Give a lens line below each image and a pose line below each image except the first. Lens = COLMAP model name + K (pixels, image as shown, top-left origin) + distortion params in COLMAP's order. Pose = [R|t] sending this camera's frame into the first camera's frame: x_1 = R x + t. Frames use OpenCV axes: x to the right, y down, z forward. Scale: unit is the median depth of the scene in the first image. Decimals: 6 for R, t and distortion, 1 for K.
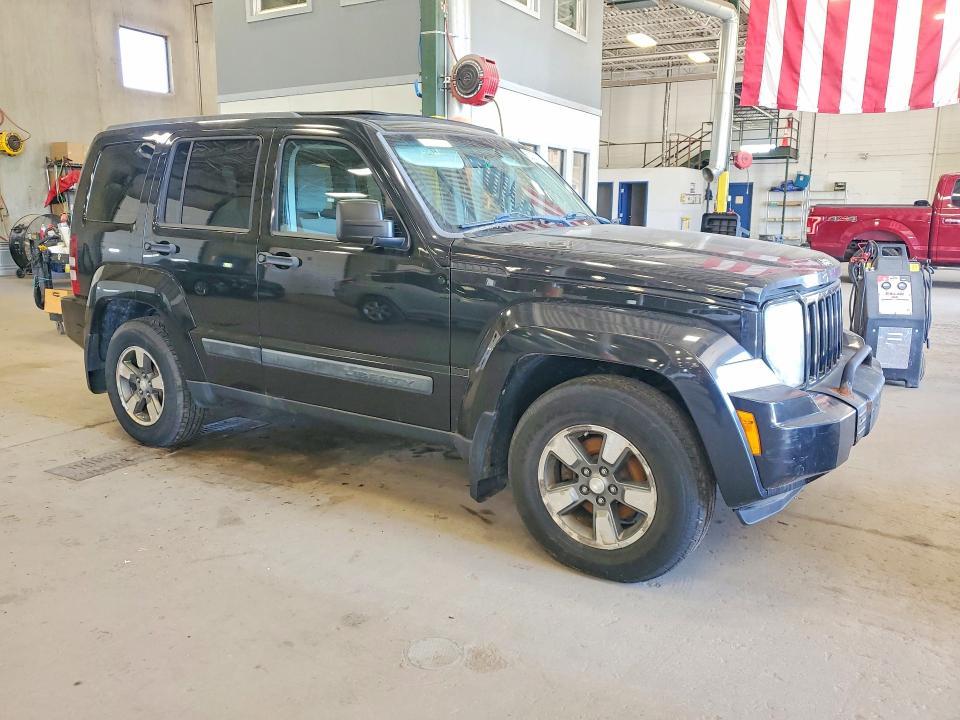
lens RADIAL K [[776.7, 0, 470.3], [0, 776.7, 361.2], [0, 0, 1]] dist [-0.003152, -0.000230]
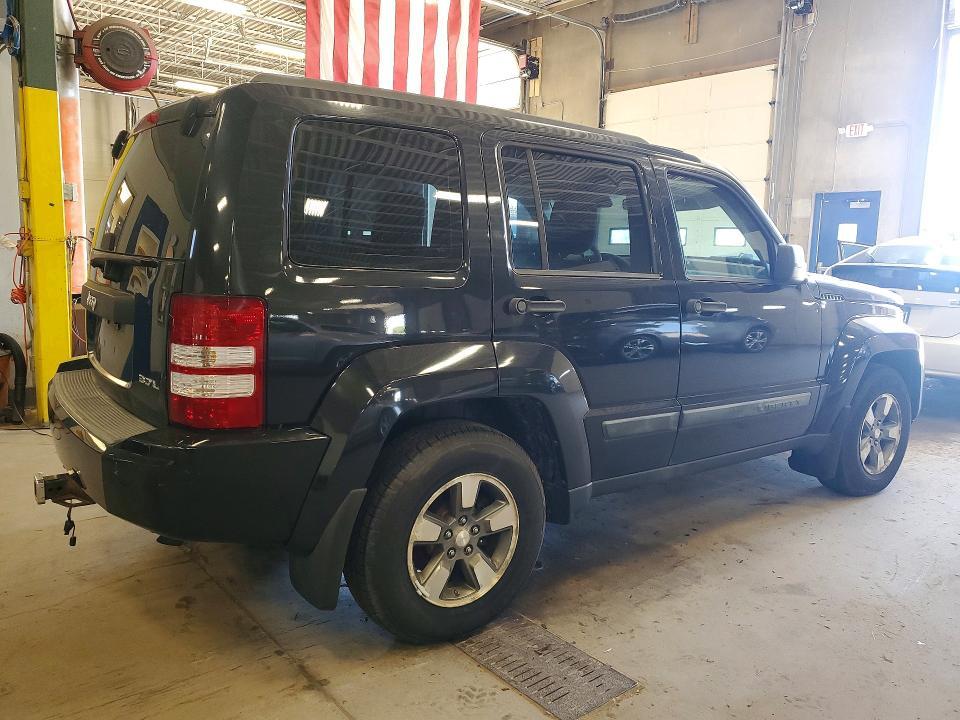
lens RADIAL K [[776.7, 0, 470.3], [0, 776.7, 361.2], [0, 0, 1]] dist [-0.003152, -0.000230]
pose [[0.313951, -0.132857, 0.940098, -1.085019], [0.159849, 0.983423, 0.085597, -0.172307], [-0.935886, 0.123401, 0.329983, 0.883196]]
